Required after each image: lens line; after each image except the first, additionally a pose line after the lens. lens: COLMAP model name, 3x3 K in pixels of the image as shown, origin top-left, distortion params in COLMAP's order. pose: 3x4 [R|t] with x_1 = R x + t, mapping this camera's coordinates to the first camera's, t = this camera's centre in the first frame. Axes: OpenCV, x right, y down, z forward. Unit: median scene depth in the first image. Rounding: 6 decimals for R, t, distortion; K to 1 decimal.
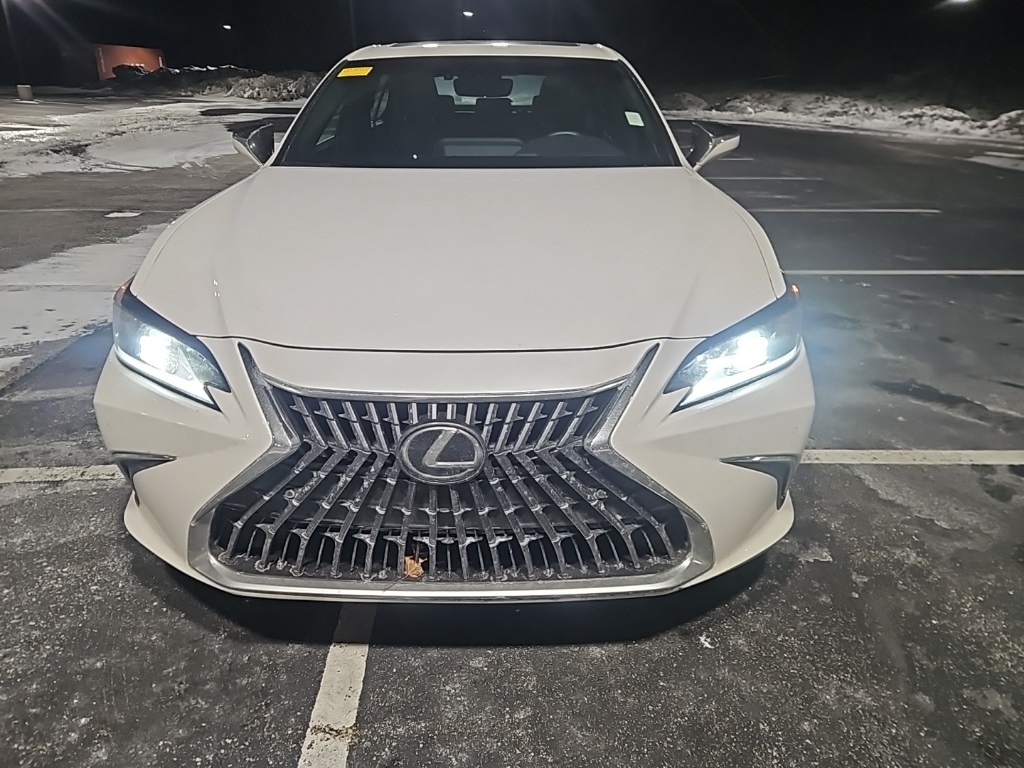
lens RADIAL K [[678.9, 0, 509.9], [0, 678.9, 387.3], [0, 0, 1]] dist [0.074874, -0.056574]
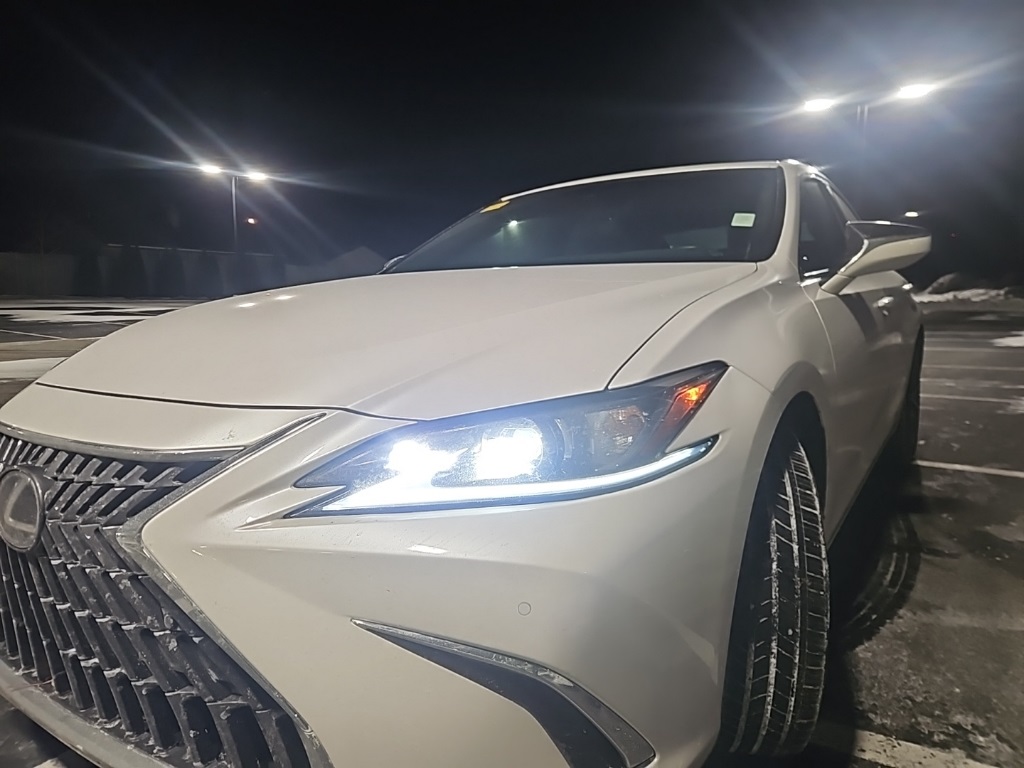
lens RADIAL K [[678.9, 0, 515.3], [0, 678.9, 385.9], [0, 0, 1]] dist [0.074874, -0.056574]
pose [[0.826927, 0.051144, -0.559979, 0.651614], [-0.203813, 0.955399, -0.213713, 0.012589], [0.524073, 0.290856, 0.800469, 0.487570]]
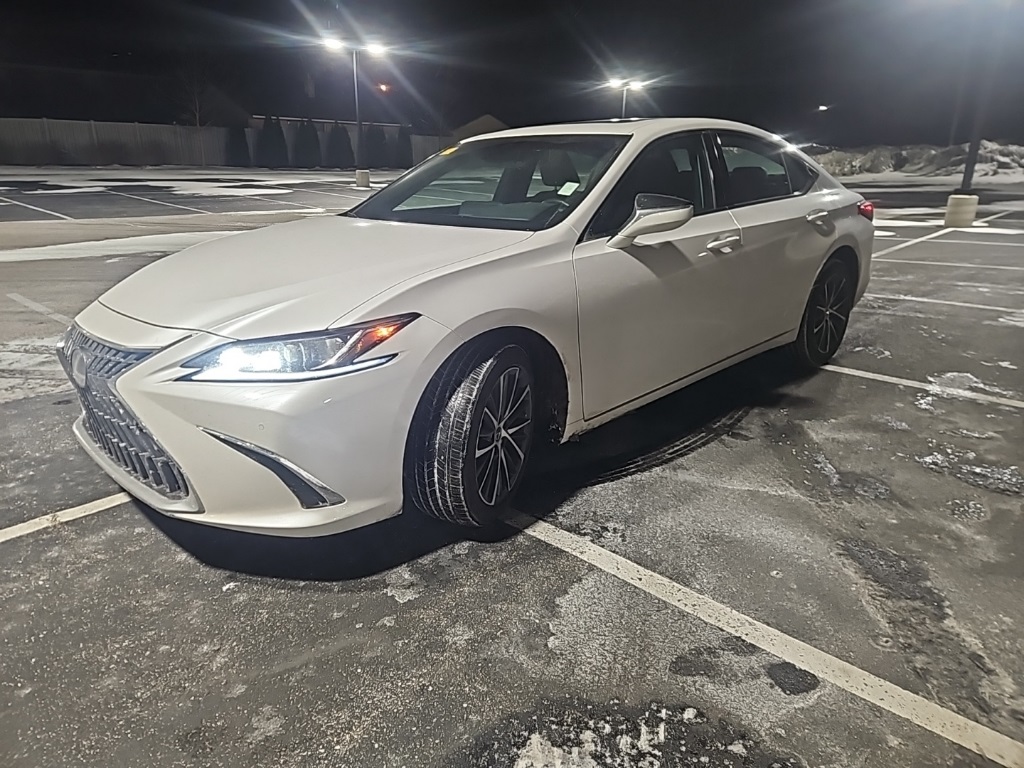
lens RADIAL K [[678.9, 0, 505.5], [0, 678.9, 386.1], [0, 0, 1]] dist [0.074874, -0.056574]
pose [[0.693414, 0.207504, -0.690013, 1.432545], [-0.275107, 0.961331, 0.012633, -0.131550], [0.665952, 0.181068, 0.723686, 0.374226]]
